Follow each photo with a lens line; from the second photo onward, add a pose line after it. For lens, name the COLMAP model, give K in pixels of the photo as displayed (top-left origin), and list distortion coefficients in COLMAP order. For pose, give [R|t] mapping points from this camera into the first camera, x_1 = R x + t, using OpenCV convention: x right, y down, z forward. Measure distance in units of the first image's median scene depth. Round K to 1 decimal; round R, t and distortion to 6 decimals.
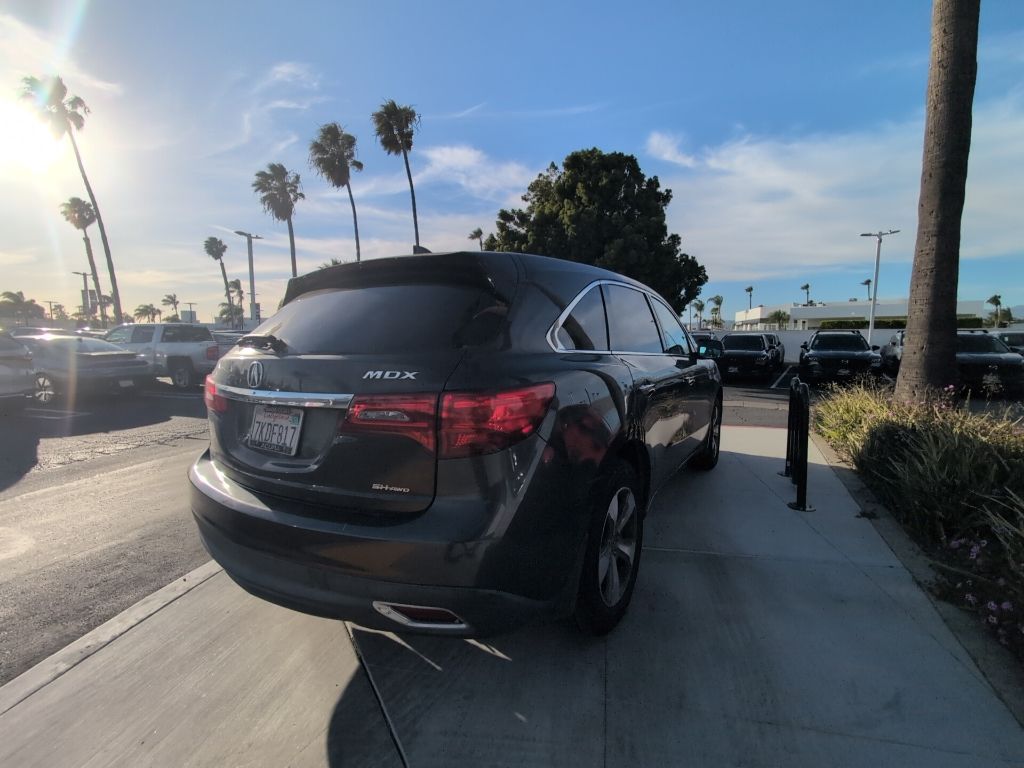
lens RADIAL K [[440.3, 0, 511.9], [0, 440.3, 386.2], [0, 0, 1]] dist [-0.011662, 0.000004]
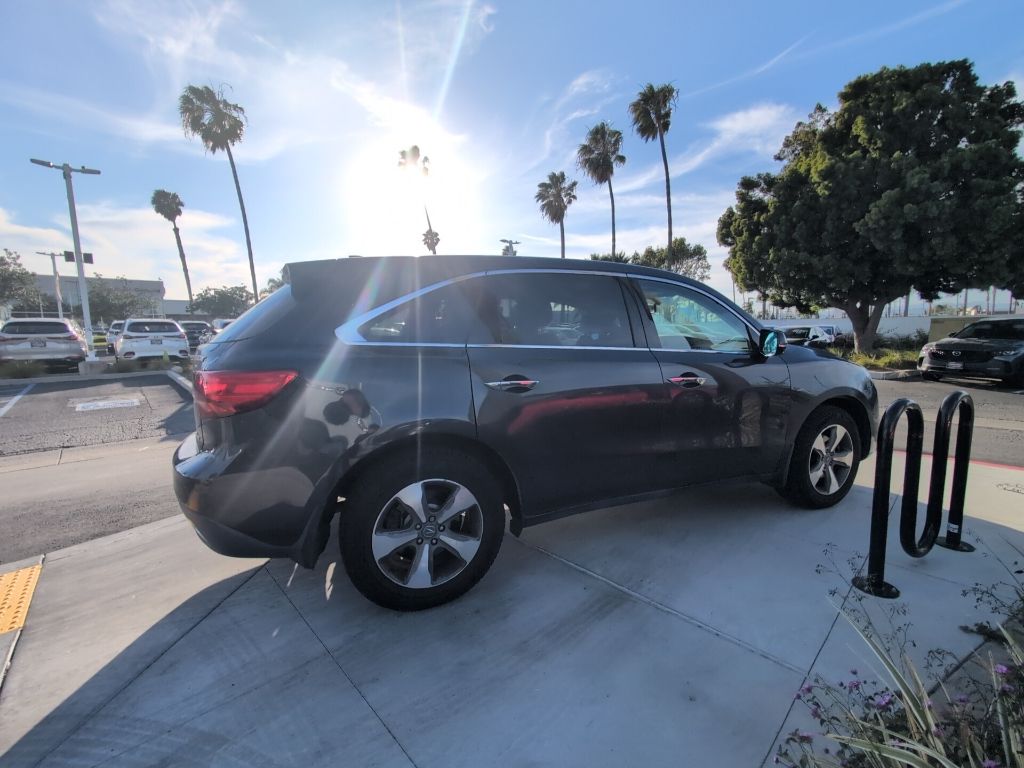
lens RADIAL K [[439.6, 0, 515.1], [0, 439.6, 383.3], [0, 0, 1]] dist [0.000690, 0.000625]
pose [[0.826700, 0.057009, -0.559748, 0.098398], [-0.047687, 0.998373, 0.031253, -0.002704], [0.560619, 0.000856, 0.828073, 0.028270]]
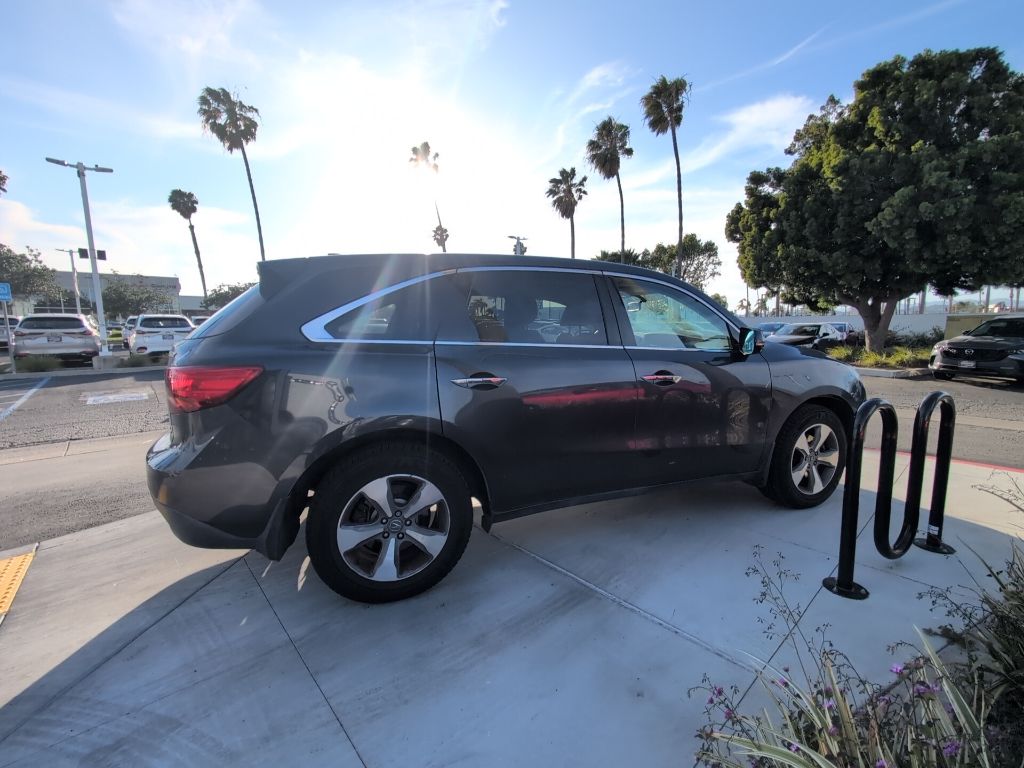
lens RADIAL K [[439.6, 0, 515.1], [0, 439.6, 383.3], [0, 0, 1]] dist [0.000690, 0.000625]
pose [[0.812345, 0.066711, -0.579349, 0.107880], [-0.052867, 0.997769, 0.040763, -0.003541], [0.580776, -0.002486, 0.814060, 0.033806]]
